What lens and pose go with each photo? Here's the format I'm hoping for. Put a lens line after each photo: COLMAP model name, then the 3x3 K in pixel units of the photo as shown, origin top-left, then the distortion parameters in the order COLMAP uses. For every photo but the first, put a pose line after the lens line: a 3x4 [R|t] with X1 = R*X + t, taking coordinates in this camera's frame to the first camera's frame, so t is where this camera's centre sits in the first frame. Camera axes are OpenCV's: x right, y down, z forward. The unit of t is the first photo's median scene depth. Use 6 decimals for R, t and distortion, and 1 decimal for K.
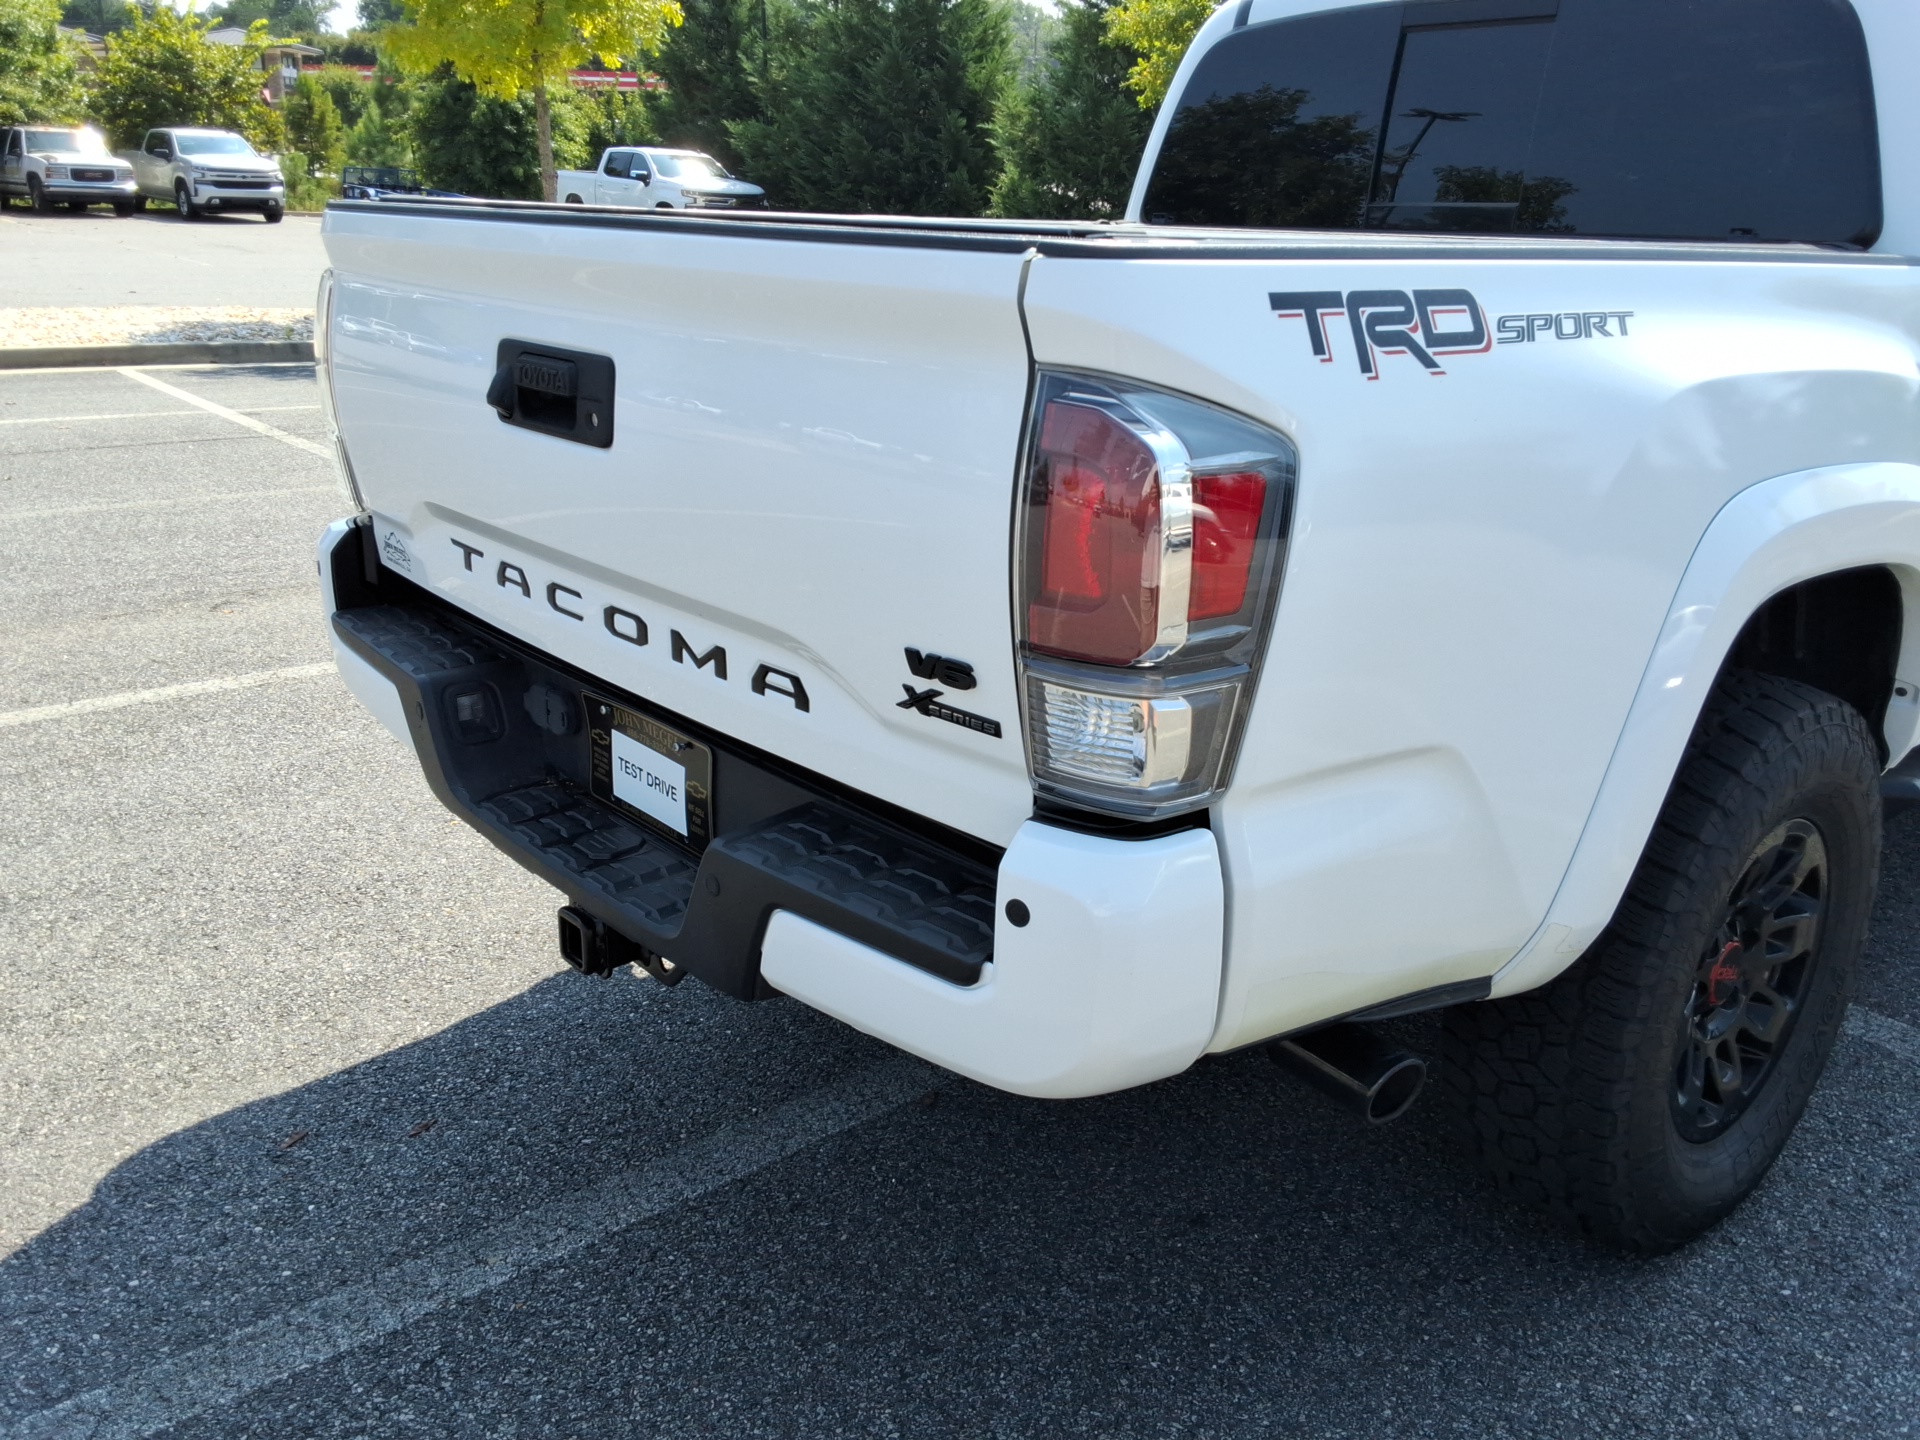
lens RADIAL K [[1552.2, 0, 1001.1], [0, 1552.2, 696.9], [0, 0, 1]] dist [0.113020, -0.176518]
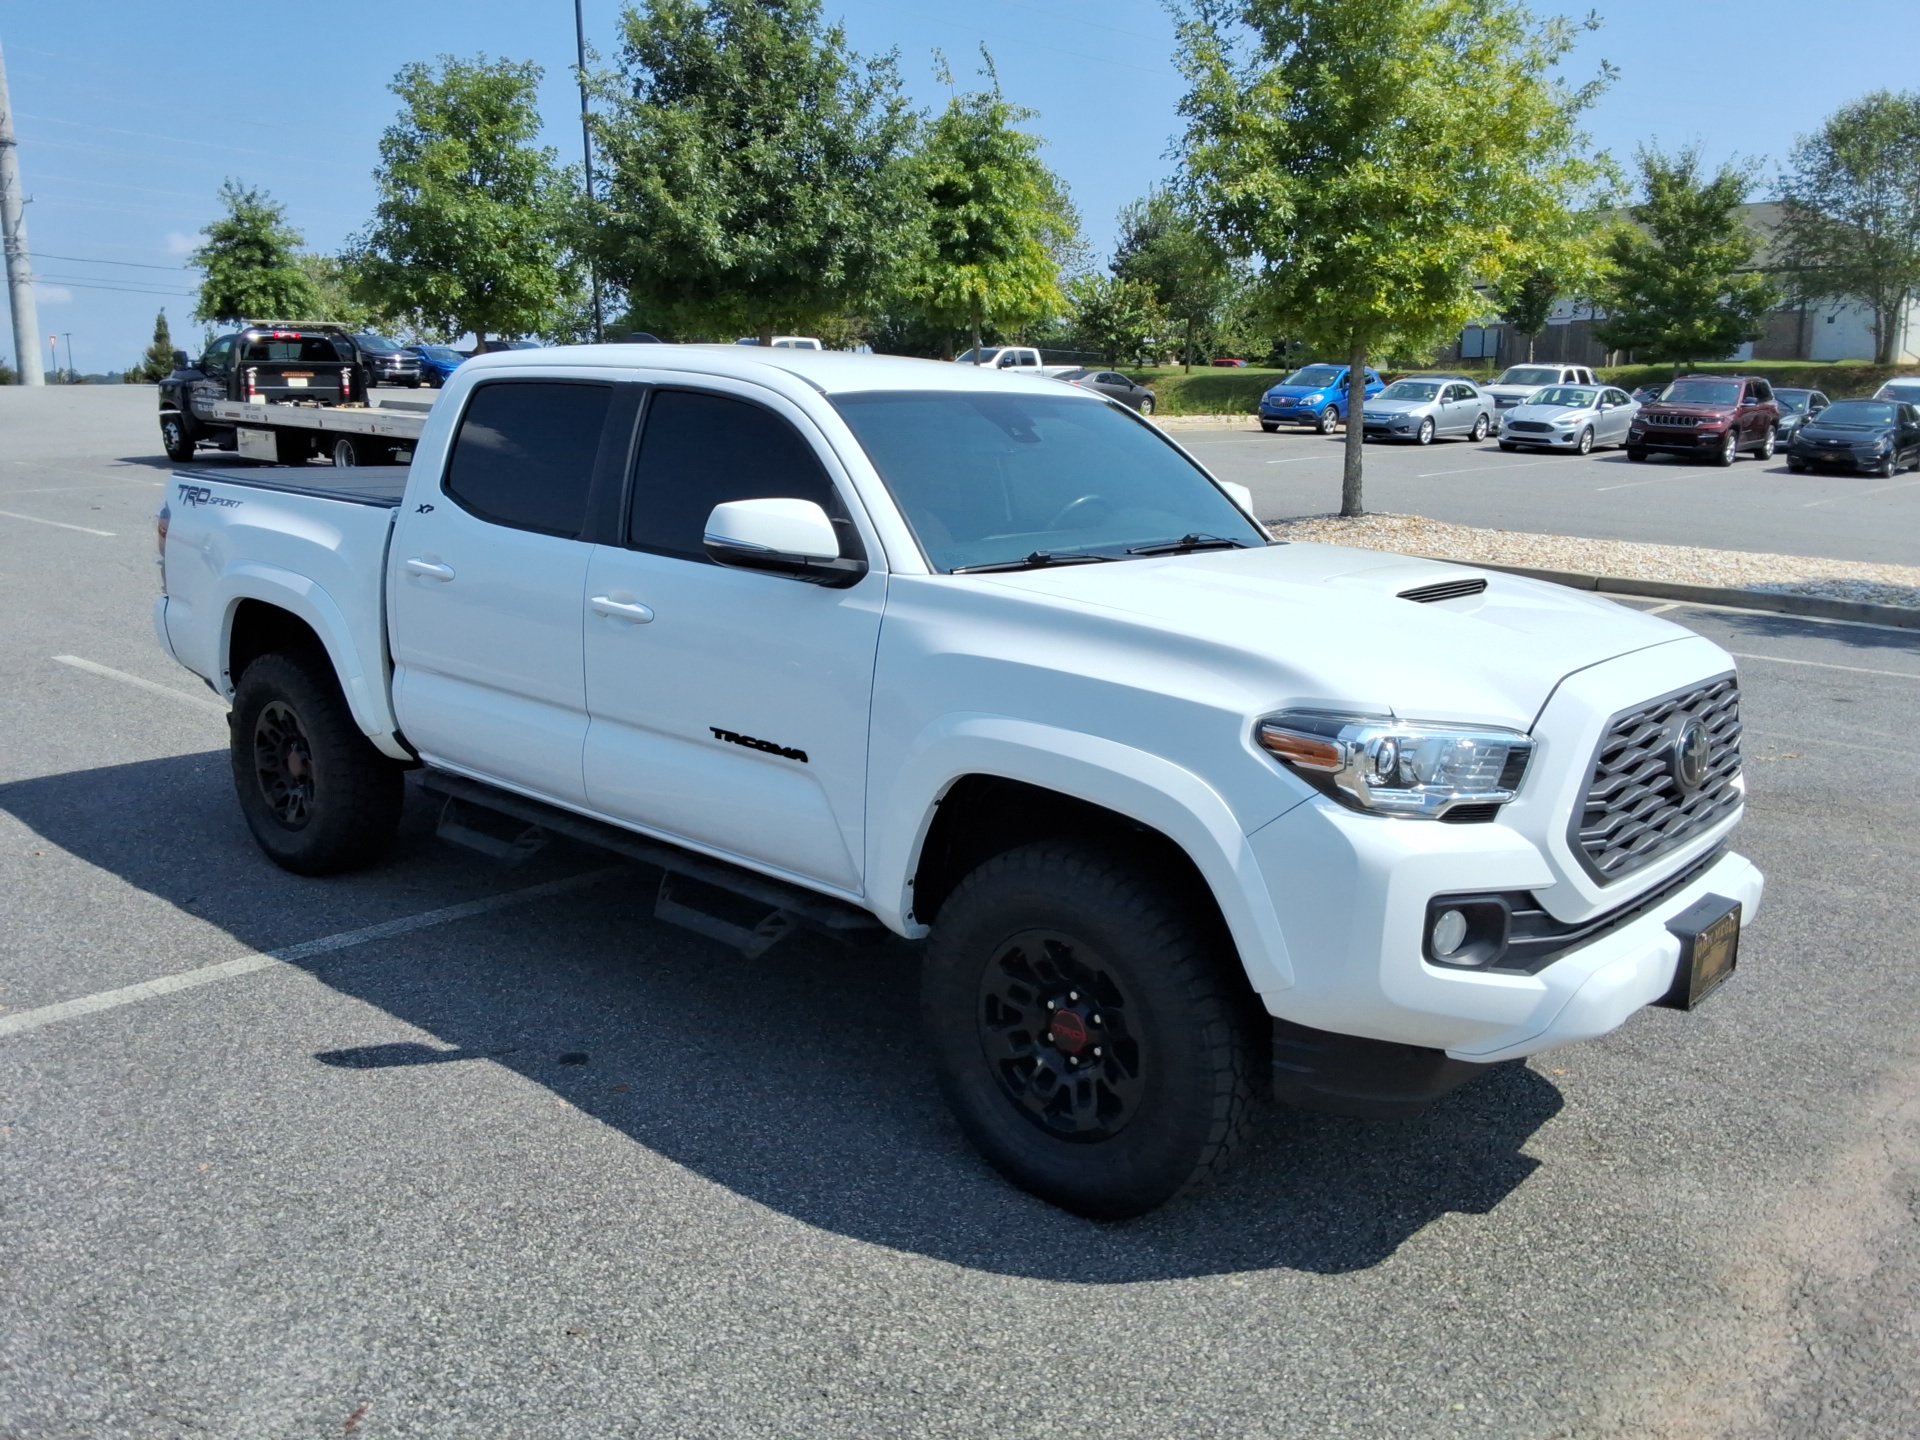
lens RADIAL K [[1552.2, 0, 988.6], [0, 1552.2, 704.7], [0, 0, 1]] dist [0.113020, -0.176518]
pose [[0.123501, 0.170923, -0.977514, 3.169507], [-0.317893, 0.939957, 0.124193, -0.609208], [0.940049, 0.295407, 0.170421, 1.636734]]
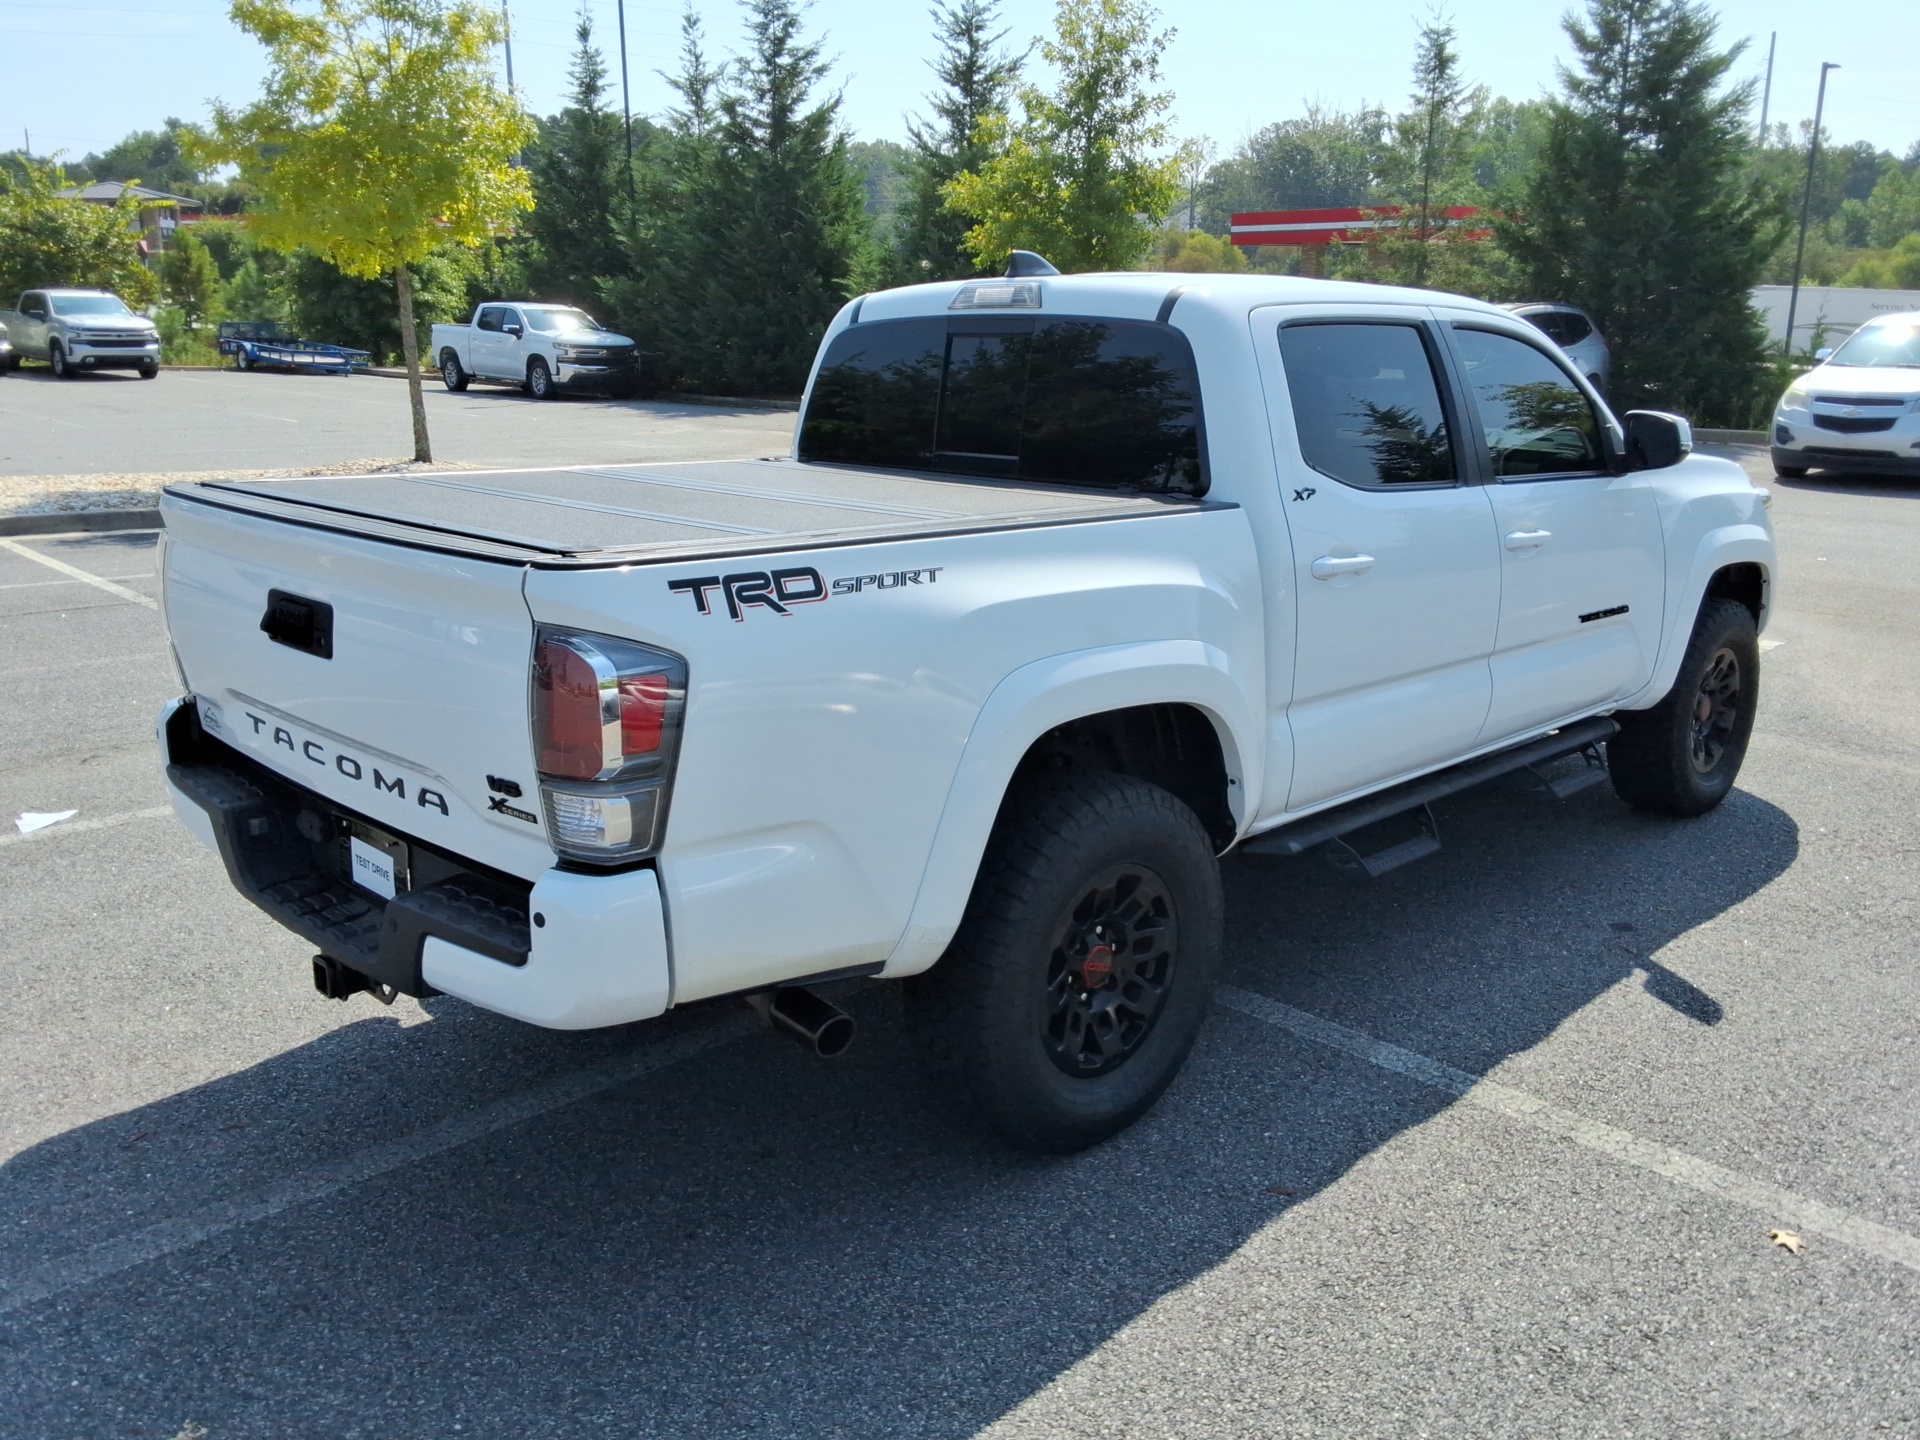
lens RADIAL K [[1552.2, 0, 994.4], [0, 1552.2, 696.9], [0, 0, 1]] dist [0.113020, -0.176518]
pose [[0.997659, -0.030135, 0.061394, 0.277799], [0.034818, 0.996447, -0.076693, 0.024712], [-0.058865, 0.078651, 0.995163, -0.553238]]
